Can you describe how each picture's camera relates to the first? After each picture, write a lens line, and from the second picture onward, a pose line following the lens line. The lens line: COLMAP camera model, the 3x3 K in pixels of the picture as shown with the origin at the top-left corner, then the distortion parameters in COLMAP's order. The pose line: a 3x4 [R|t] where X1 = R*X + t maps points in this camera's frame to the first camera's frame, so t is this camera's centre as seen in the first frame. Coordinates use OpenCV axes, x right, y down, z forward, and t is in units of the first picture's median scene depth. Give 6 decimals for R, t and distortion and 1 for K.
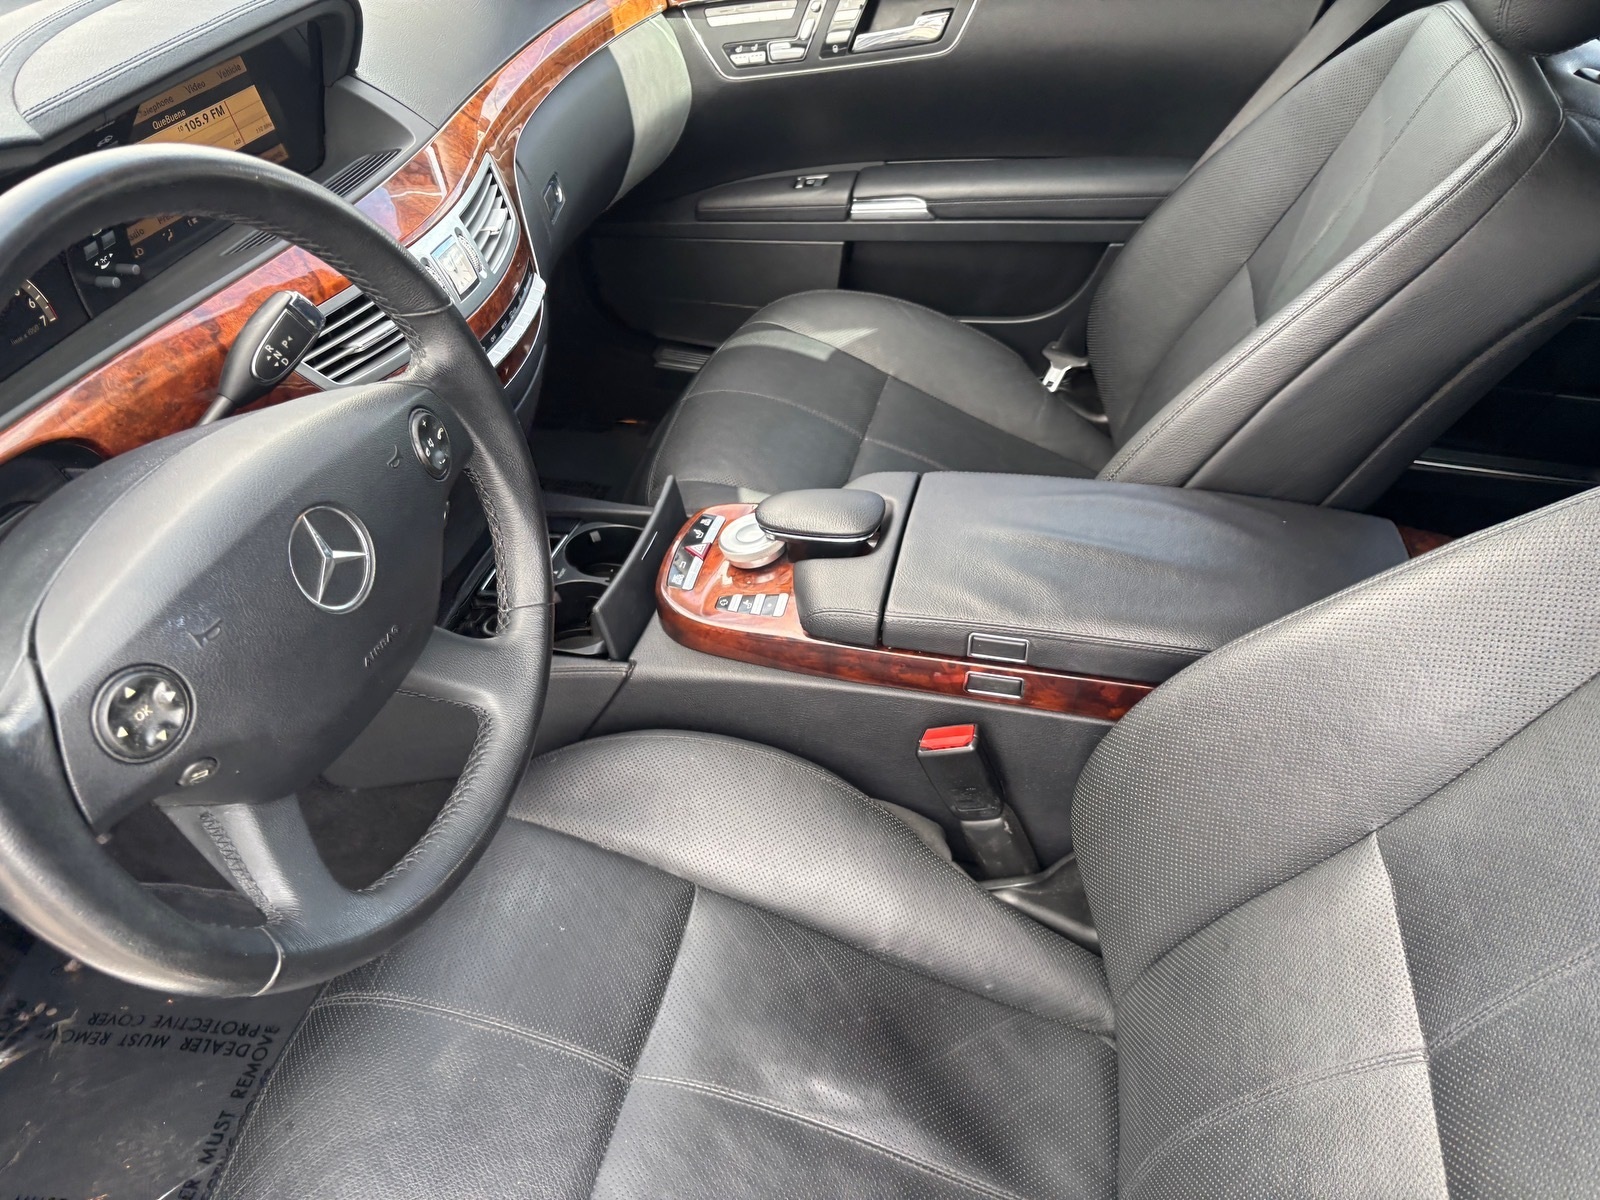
lens RADIAL K [[1229.5, 0, 822.9], [0, 1229.5, 583.1], [0, 0, 1]] dist [0.030514, -0.037454]
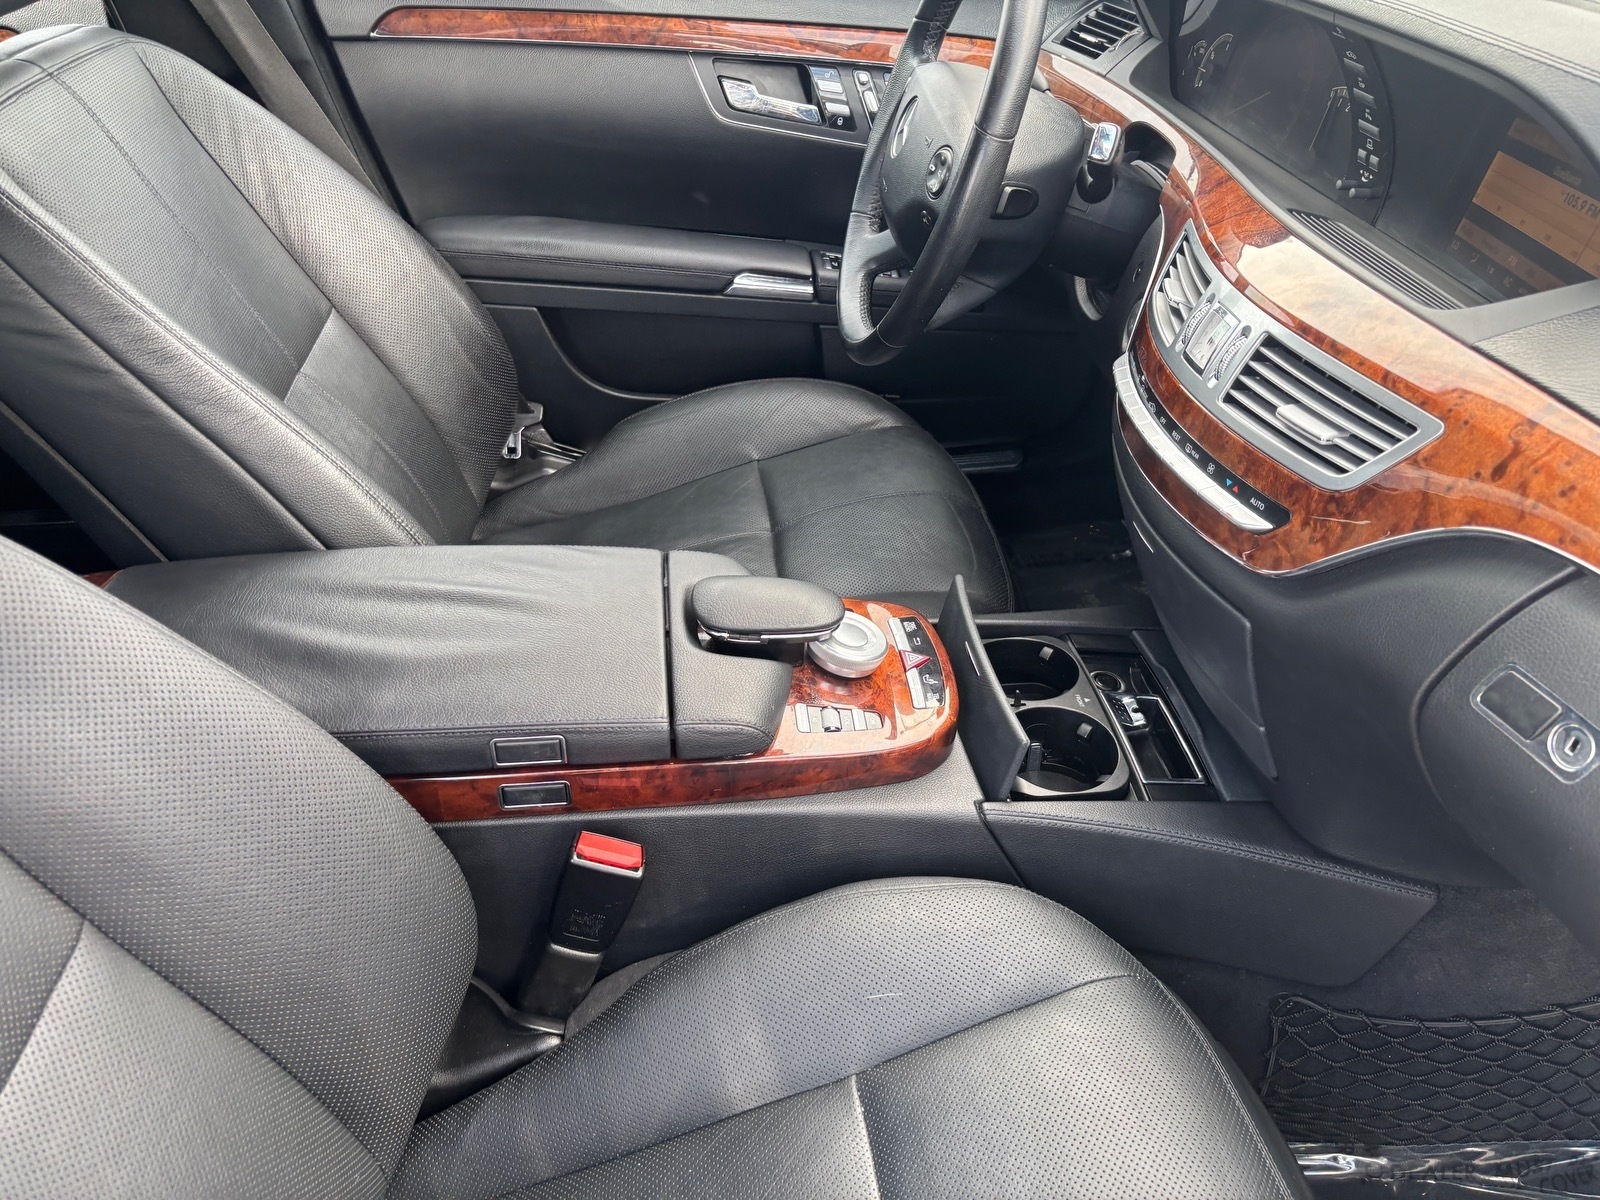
lens RADIAL K [[1229.5, 0, 800.1], [0, 1229.5, 589.3], [0, 0, 1]] dist [0.030514, -0.037454]
pose [[-0.943382, 0.176466, -0.280875, 0.226093], [-0.217154, 0.311536, 0.925089, -0.910286], [0.250750, 0.933705, -0.255577, 1.299172]]
